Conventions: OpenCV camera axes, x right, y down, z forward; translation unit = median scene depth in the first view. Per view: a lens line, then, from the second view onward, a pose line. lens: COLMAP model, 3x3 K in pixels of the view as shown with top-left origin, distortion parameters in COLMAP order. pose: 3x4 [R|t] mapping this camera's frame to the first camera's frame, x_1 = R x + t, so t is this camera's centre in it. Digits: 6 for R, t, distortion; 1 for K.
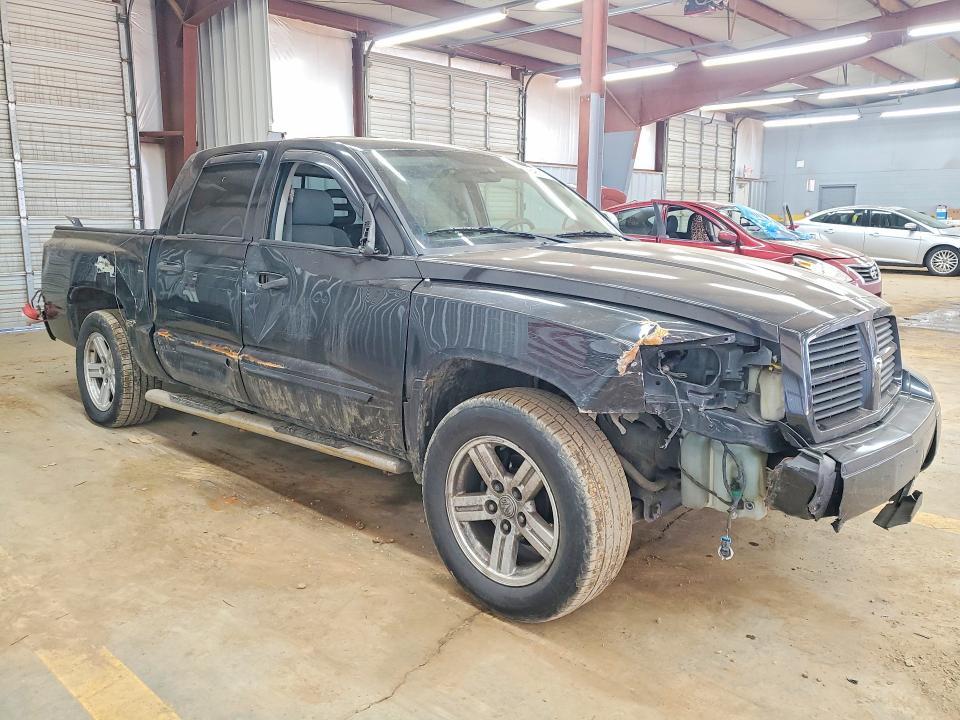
lens RADIAL K [[773.2, 0, 480.0], [0, 773.2, 360.0], [0, 0, 1]] dist [0.000063, -0.002639]
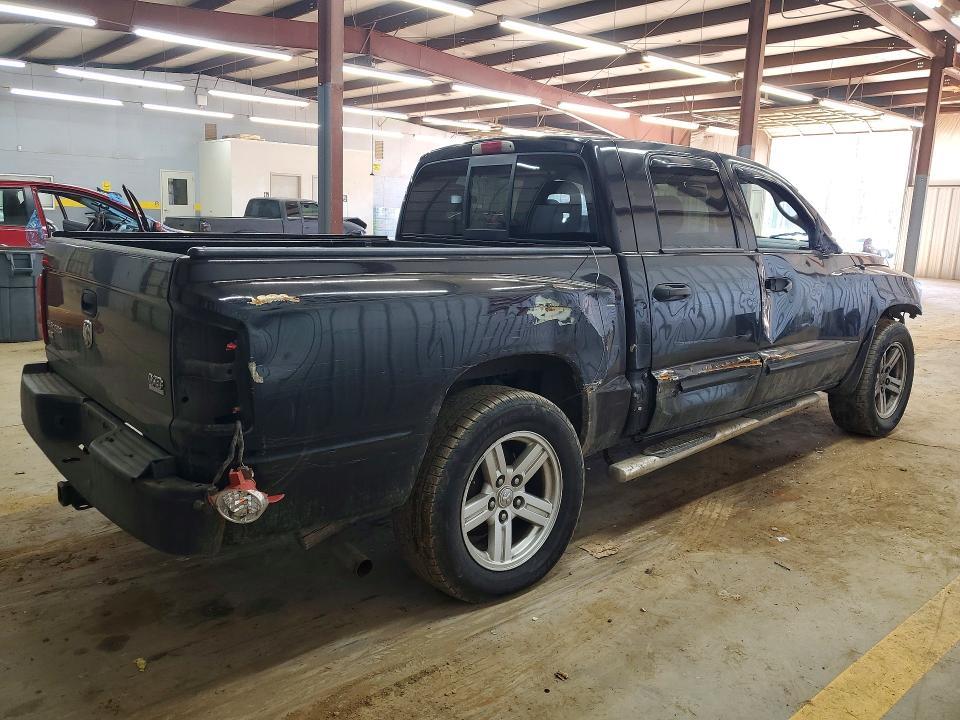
lens RADIAL K [[773.2, 0, 480.0], [0, 773.2, 360.0], [0, 0, 1]] dist [0.000063, -0.002639]
pose [[0.100105, -0.190722, 0.976527, -1.262158], [0.180911, 0.968586, 0.170626, -0.228865], [-0.978392, 0.159583, 0.131464, 1.147238]]
